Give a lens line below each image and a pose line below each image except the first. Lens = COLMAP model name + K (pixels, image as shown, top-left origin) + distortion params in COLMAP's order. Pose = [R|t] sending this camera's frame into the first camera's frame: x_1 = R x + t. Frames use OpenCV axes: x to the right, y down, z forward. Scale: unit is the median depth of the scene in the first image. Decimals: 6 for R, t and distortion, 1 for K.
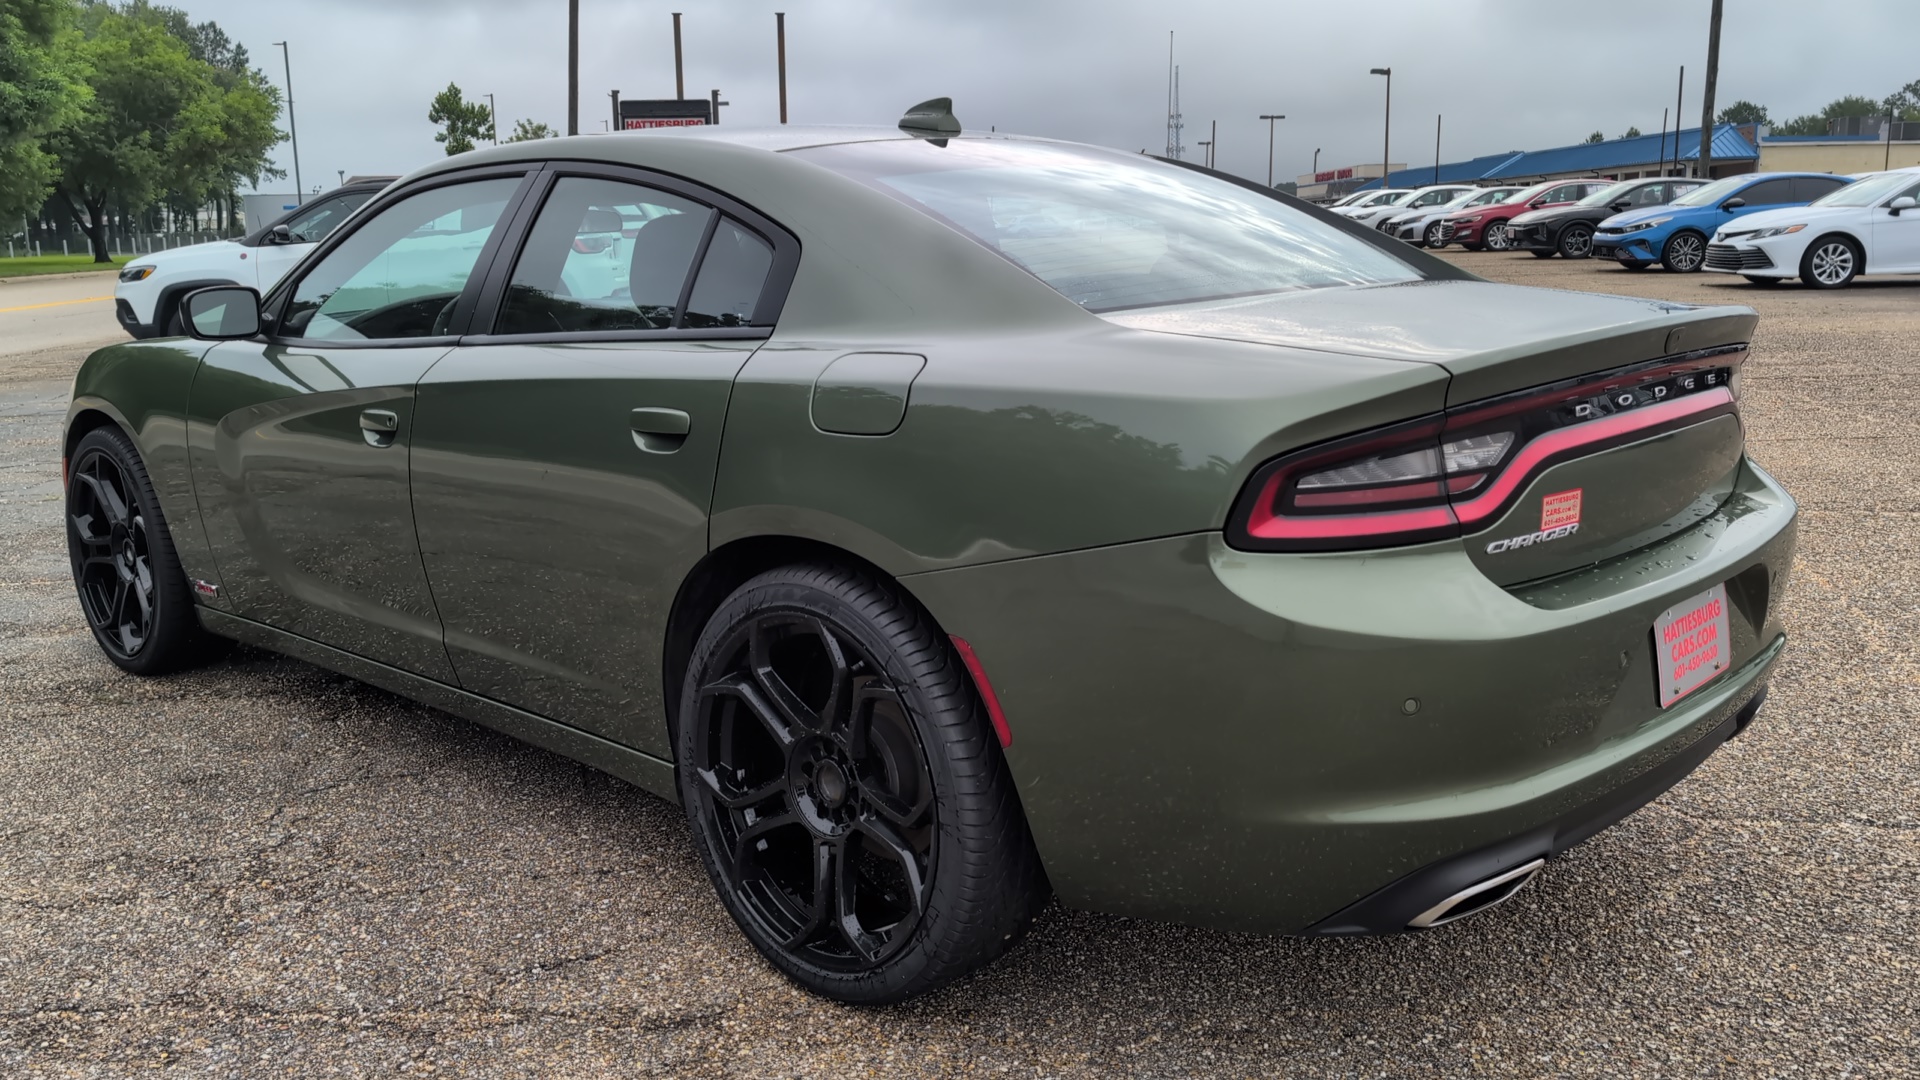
lens RADIAL K [[1640.2, 0, 960.0], [0, 1640.2, 540.0], [0, 0, 1]] dist [-0.005899, -0.006230]
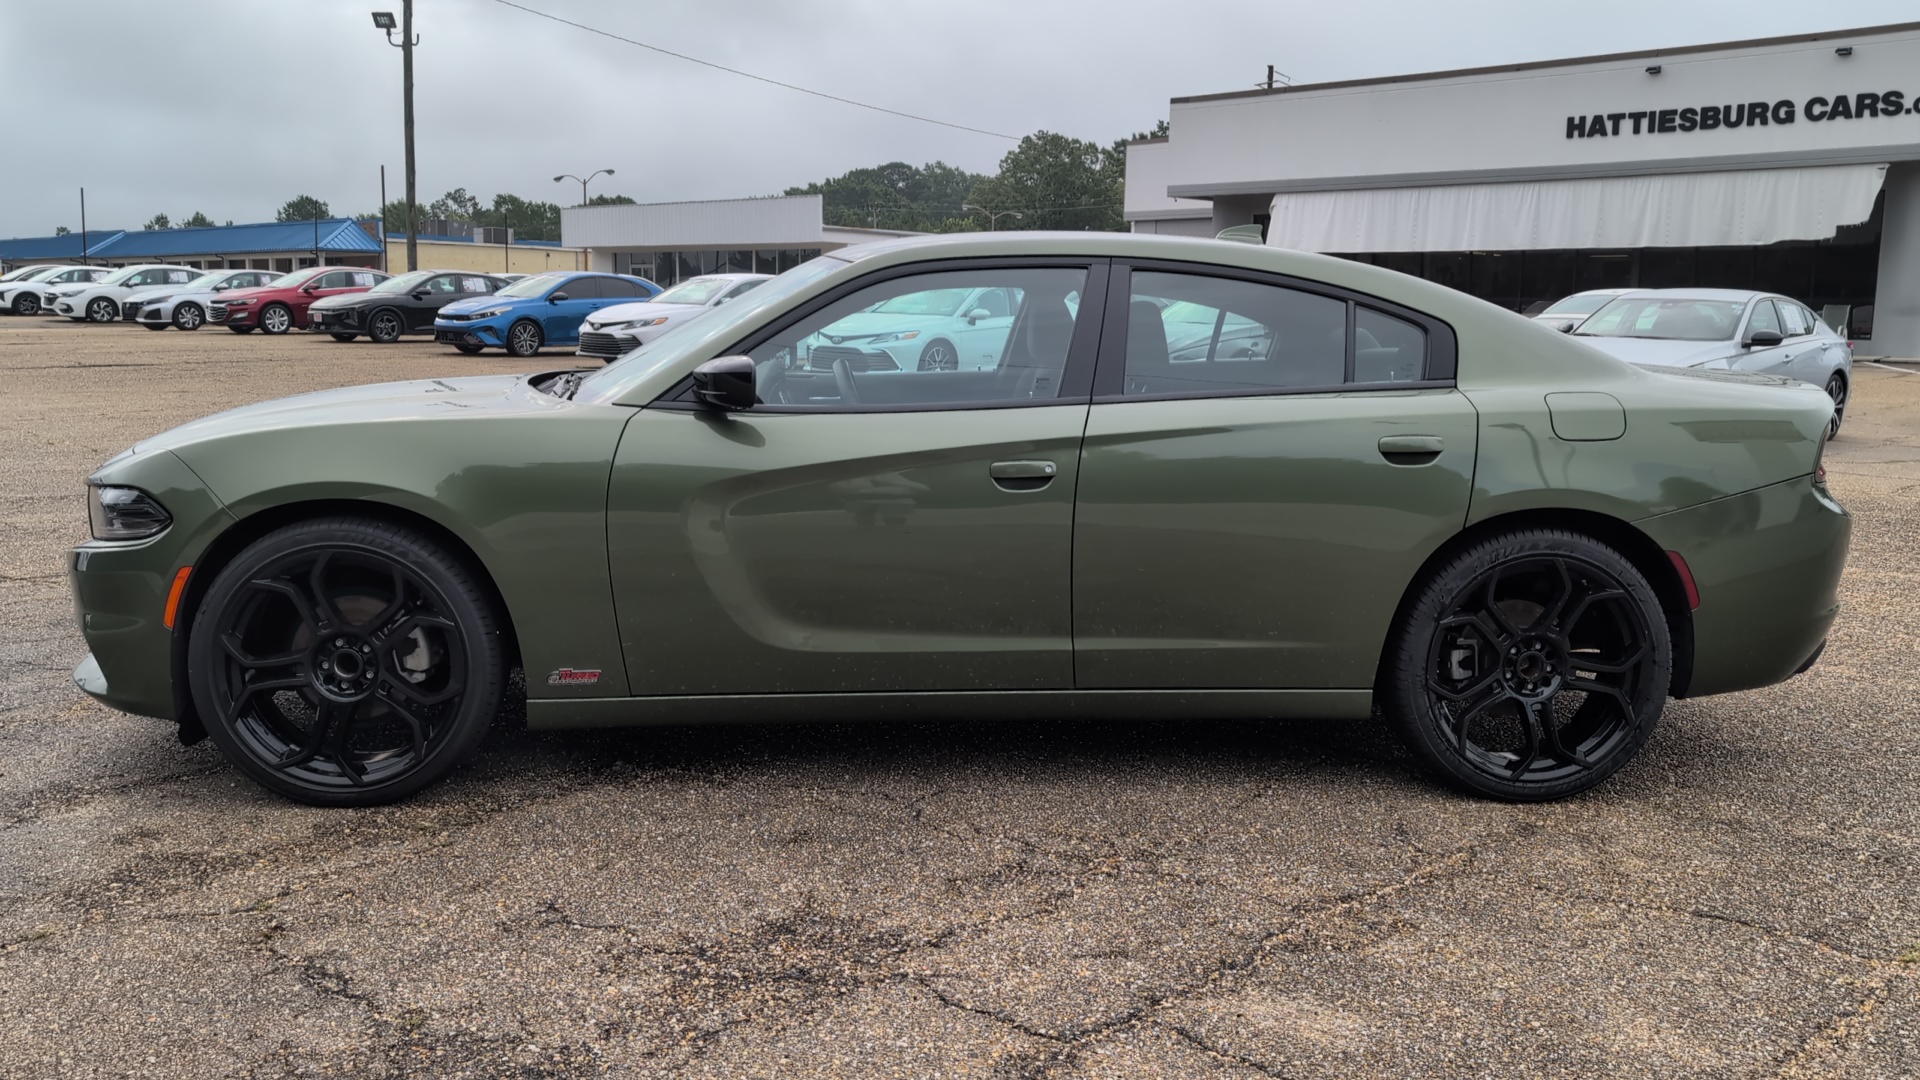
lens RADIAL K [[1640.2, 0, 960.0], [0, 1640.2, 540.0], [0, 0, 1]] dist [-0.005899, -0.006230]
pose [[0.667032, -0.072122, 0.741530, -0.188926], [0.110103, 0.993917, -0.002372, -0.003456], [-0.736848, 0.083227, 0.670916, 0.039132]]
